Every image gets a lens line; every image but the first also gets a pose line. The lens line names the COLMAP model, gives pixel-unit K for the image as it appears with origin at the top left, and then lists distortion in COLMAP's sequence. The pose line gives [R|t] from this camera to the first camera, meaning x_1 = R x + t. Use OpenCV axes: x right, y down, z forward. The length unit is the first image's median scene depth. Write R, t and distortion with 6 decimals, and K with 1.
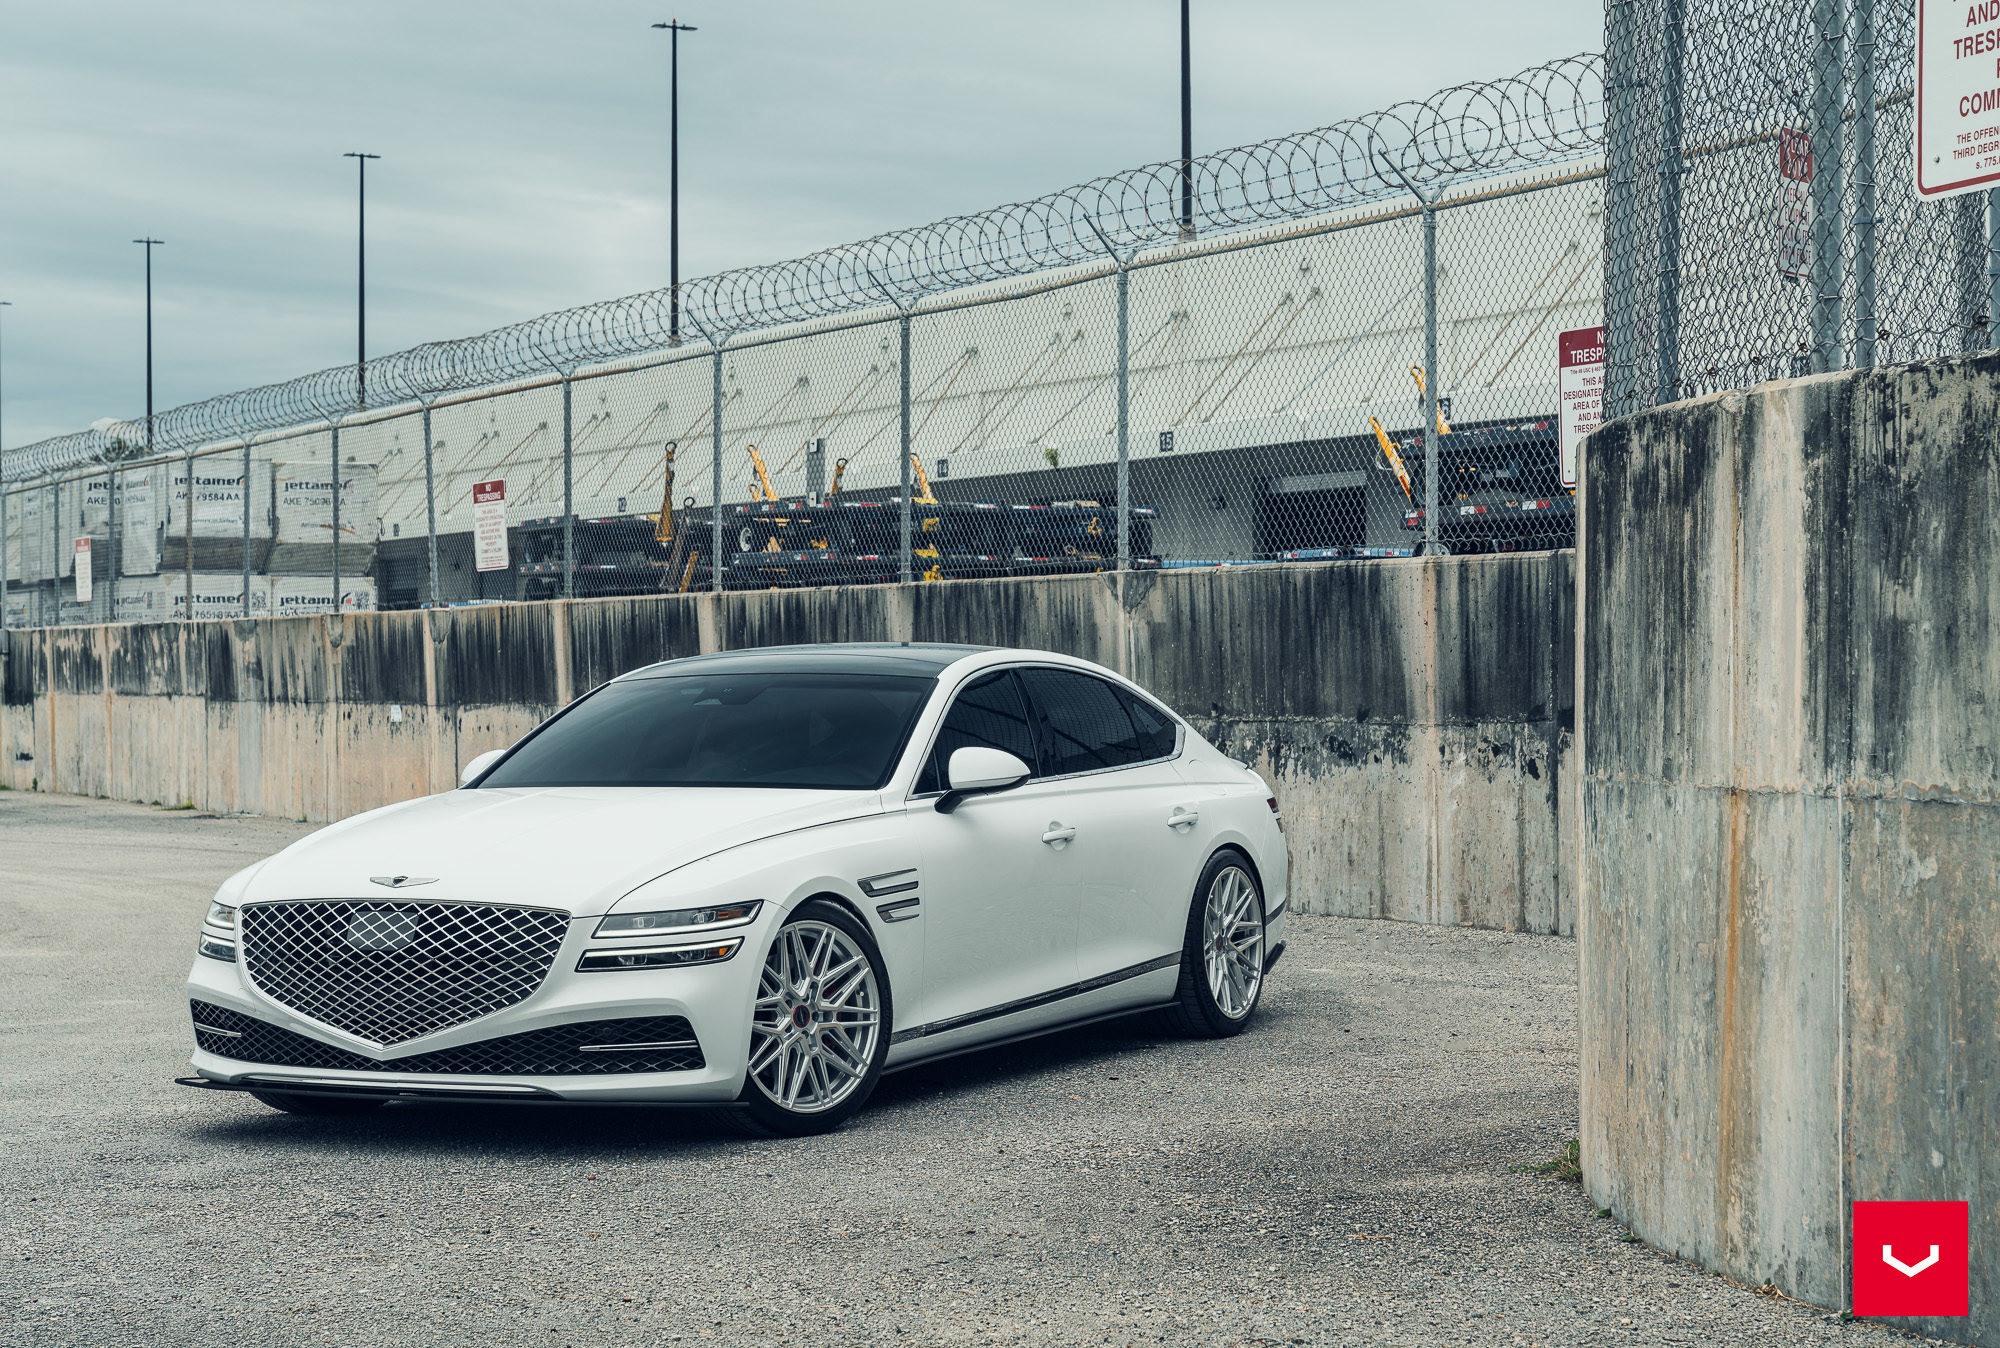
lens RADIAL K [[3493.6, 0, 1009.2], [0, 3493.6, 683.1], [0, 0, 1]] dist [0.026144, 0.000000]
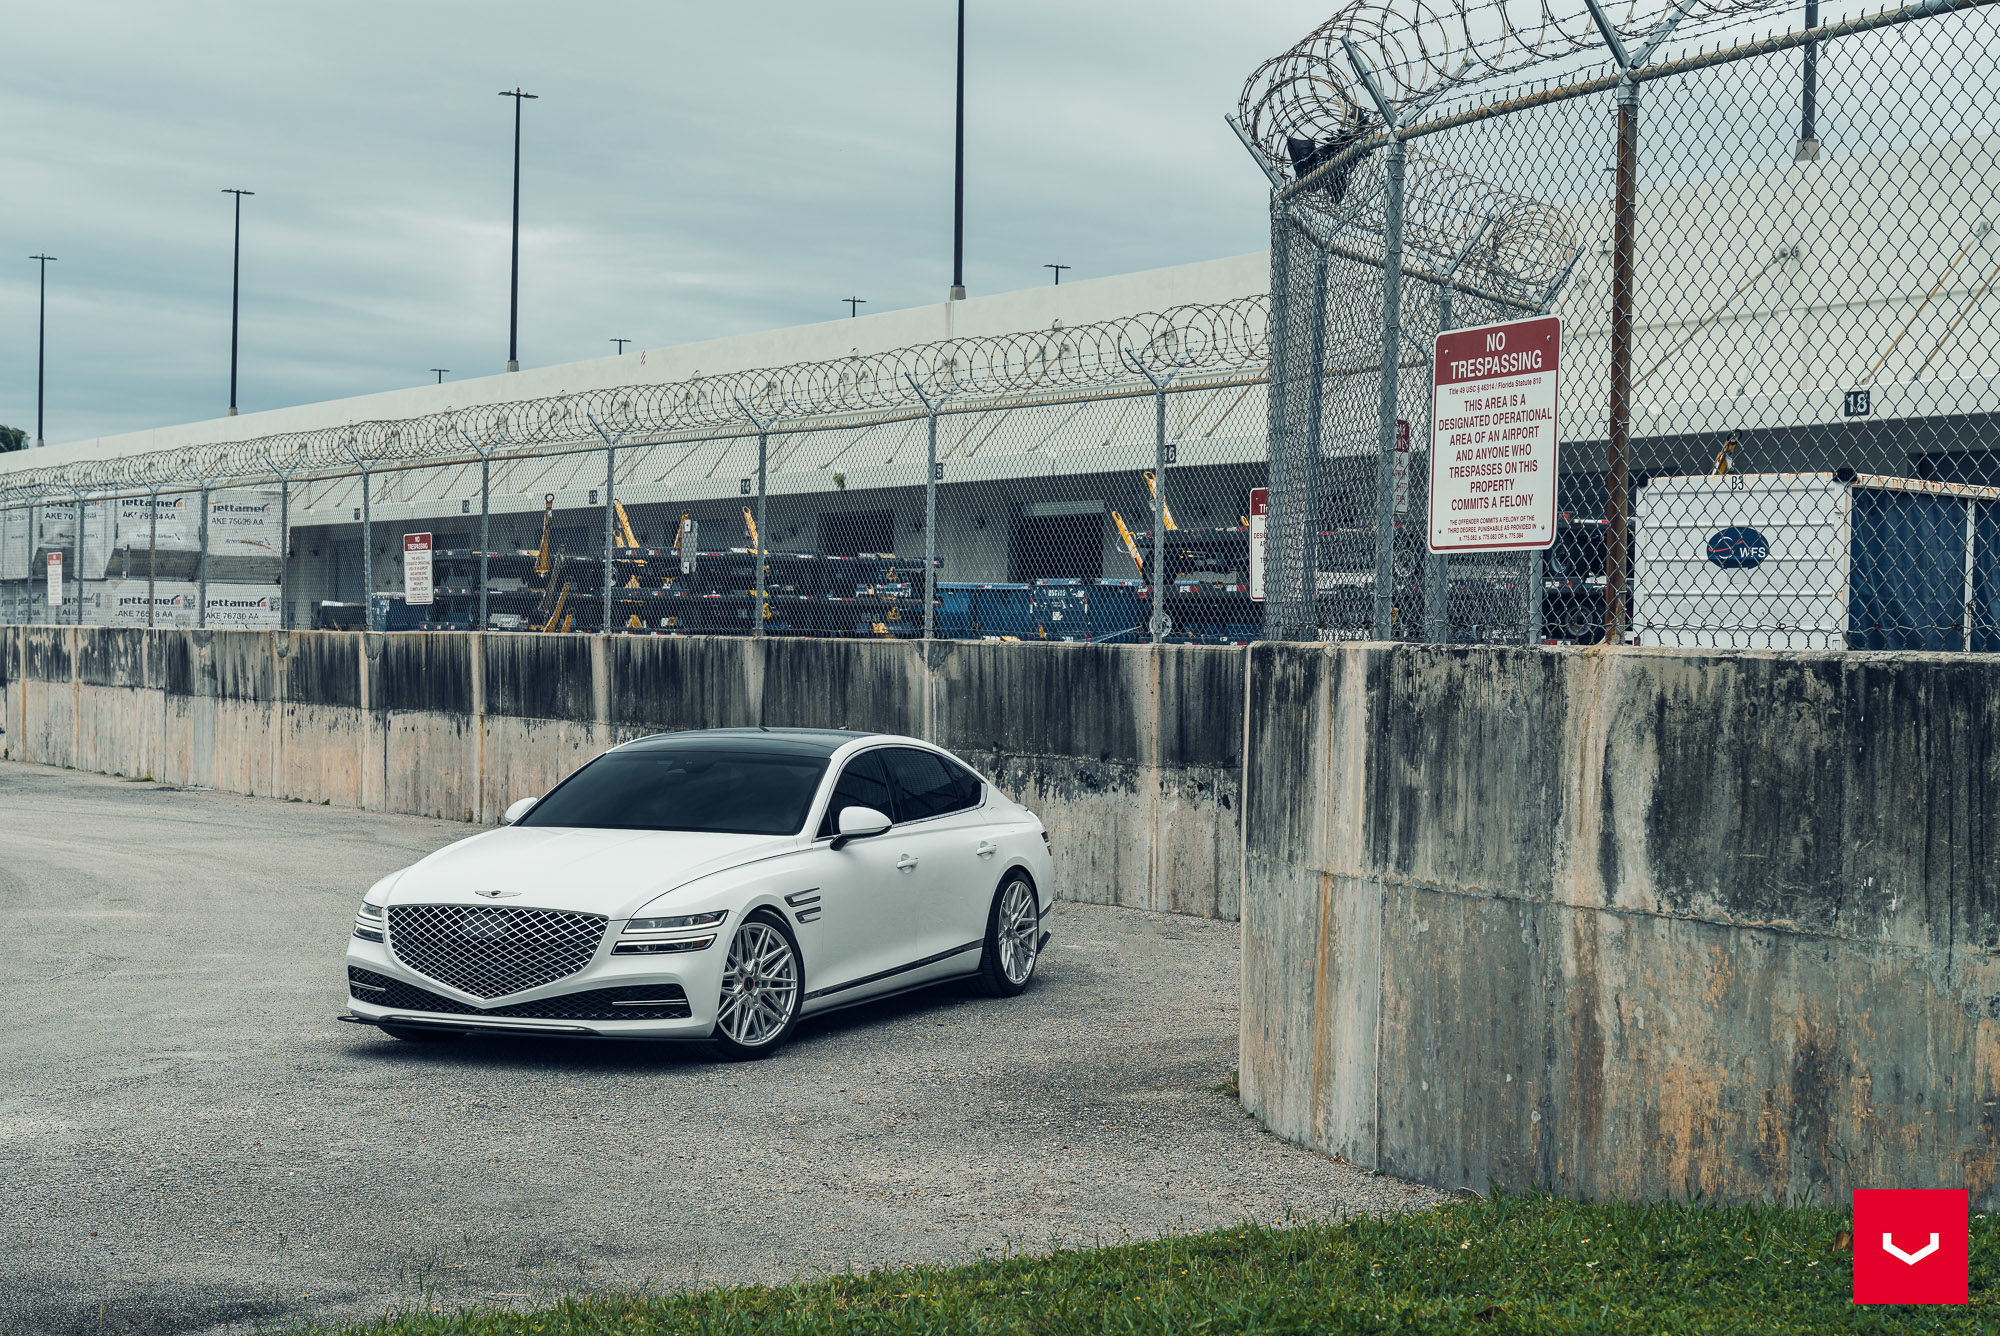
lens RADIAL K [[3091.5, 0, 956.8], [0, 3091.5, 654.7], [0, 0, 1]] dist [0.018554, 0.000000]
pose [[0.998162, 0.022727, 0.056177, -0.035865], [-0.022728, 0.999741, -0.000609, -0.039868], [-0.056177, -0.000668, 0.998421, -0.289101]]
